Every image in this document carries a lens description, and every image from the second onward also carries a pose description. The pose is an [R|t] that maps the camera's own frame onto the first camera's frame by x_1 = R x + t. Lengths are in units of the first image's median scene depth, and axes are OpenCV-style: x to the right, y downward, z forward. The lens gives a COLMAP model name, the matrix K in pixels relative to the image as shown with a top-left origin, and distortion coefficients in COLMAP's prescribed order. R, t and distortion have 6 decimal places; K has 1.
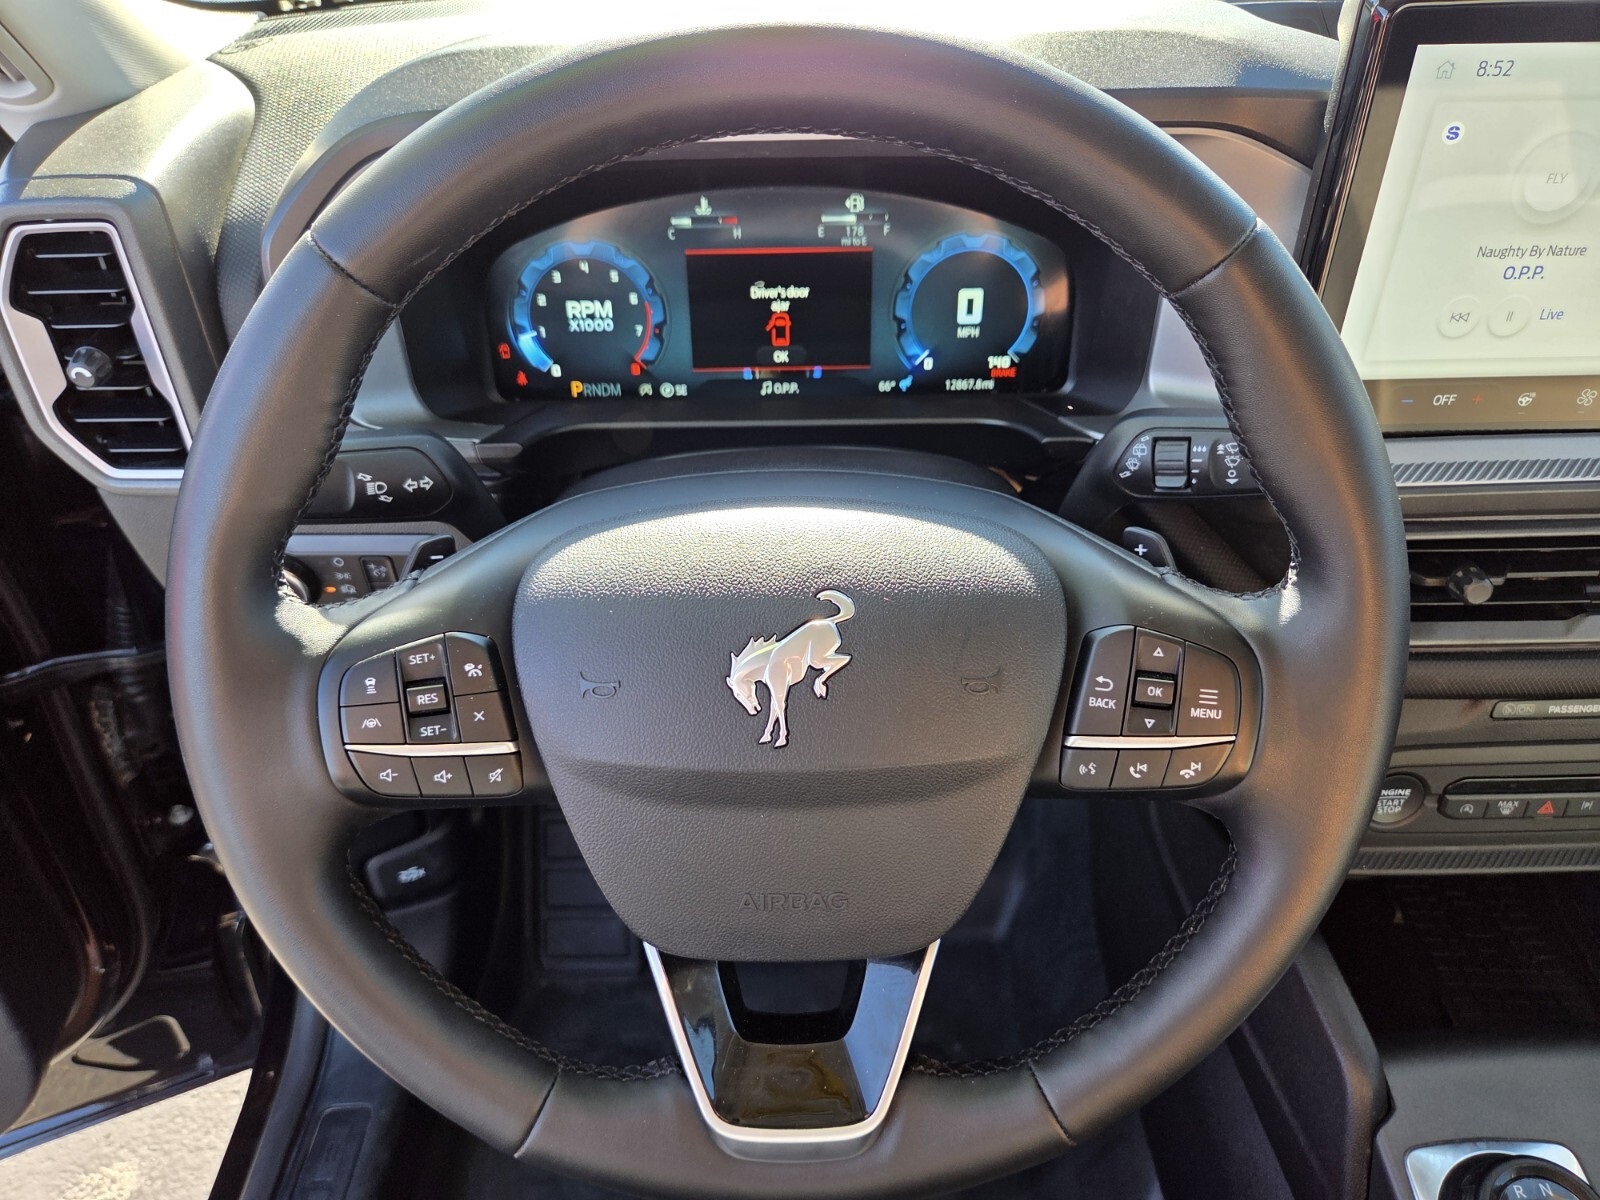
lens RADIAL K [[1056.5, 0, 793.8], [0, 1056.5, 592.1], [0, 0, 1]] dist [0.064920, -0.055858]
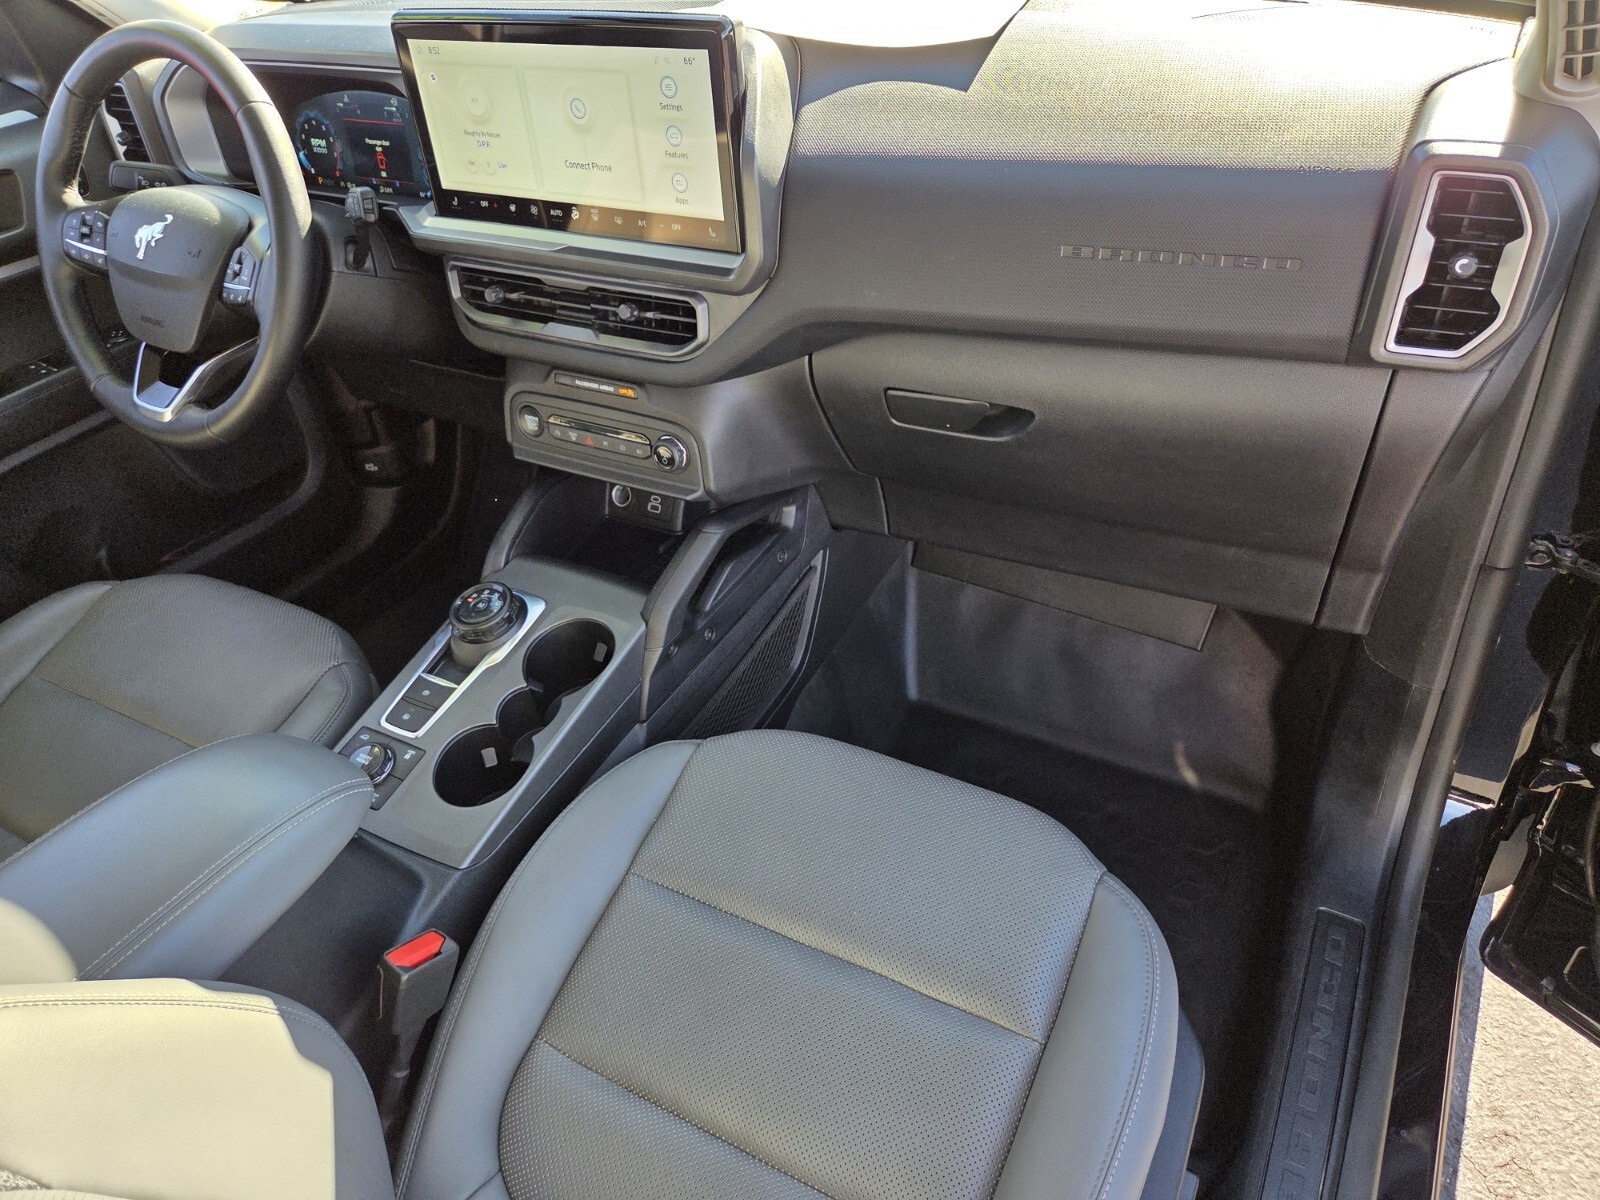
lens RADIAL K [[1056.5, 0, 793.8], [0, 1056.5, 592.1], [0, 0, 1]] dist [0.064920, -0.055858]
pose [[0.860382, 0.263031, -0.436529, 1.949260], [-0.250048, 0.964212, 0.088154, 0.202445], [0.444094, 0.033307, 0.895361, -0.564874]]
